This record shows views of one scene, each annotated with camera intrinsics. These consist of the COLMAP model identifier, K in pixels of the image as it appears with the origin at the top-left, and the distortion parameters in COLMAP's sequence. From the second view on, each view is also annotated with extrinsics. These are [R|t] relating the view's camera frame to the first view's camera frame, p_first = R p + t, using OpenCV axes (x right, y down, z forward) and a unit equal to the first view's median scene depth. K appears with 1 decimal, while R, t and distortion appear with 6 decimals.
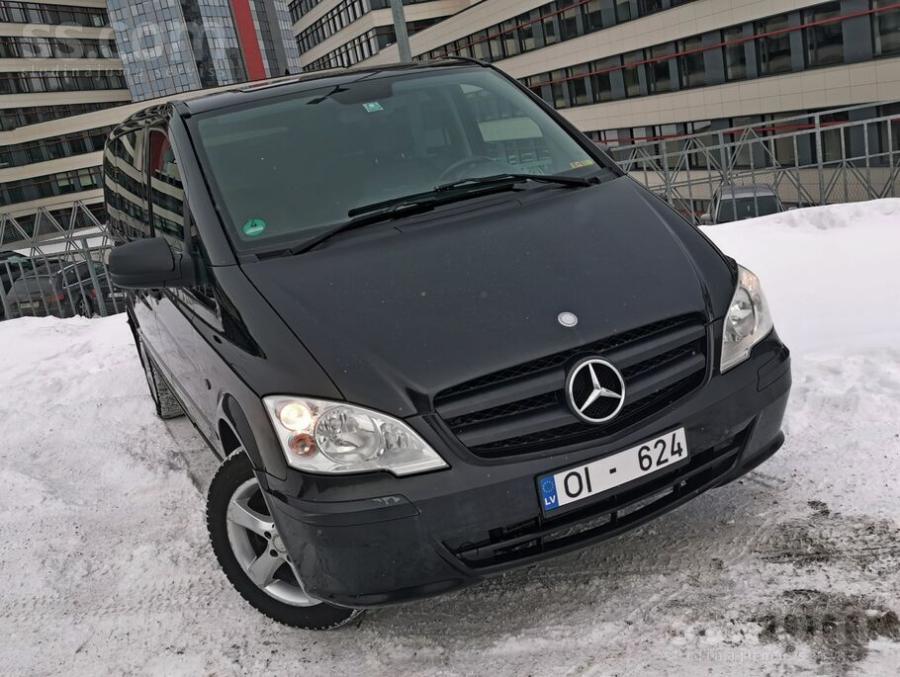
lens RADIAL K [[963.7, 0, 431.4], [0, 963.7, 370.8], [0, 0, 1]] dist [0.054584, 0.000000]
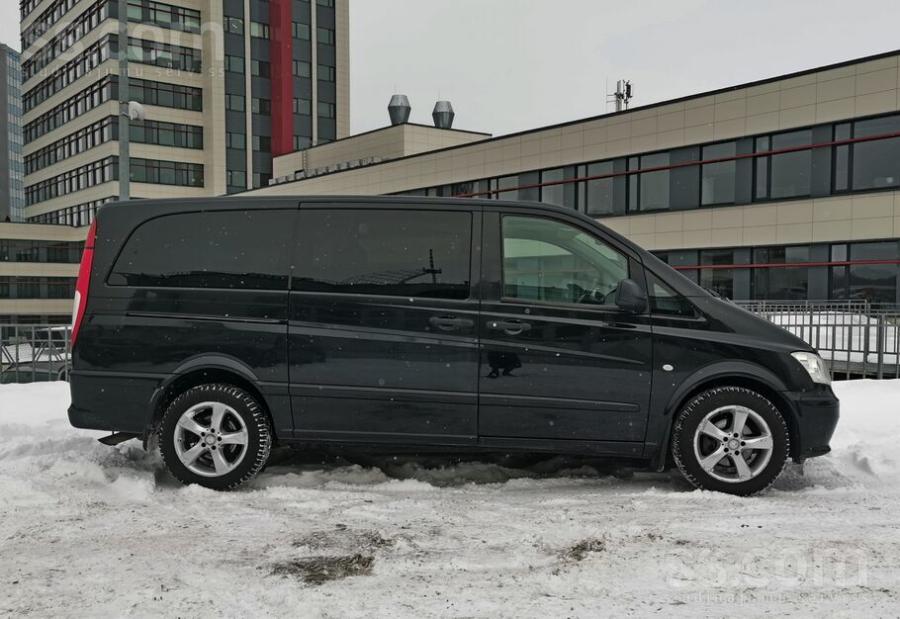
lens RADIAL K [[955.7, 0, 479.7], [0, 955.7, 331.9], [0, 0, 1]] dist [0.048695, 0.000000]
pose [[0.932798, 0.170655, 0.317435, 0.083866], [-0.087735, 0.961813, -0.259264, 0.234415], [-0.349558, 0.213990, 0.912150, -0.518480]]
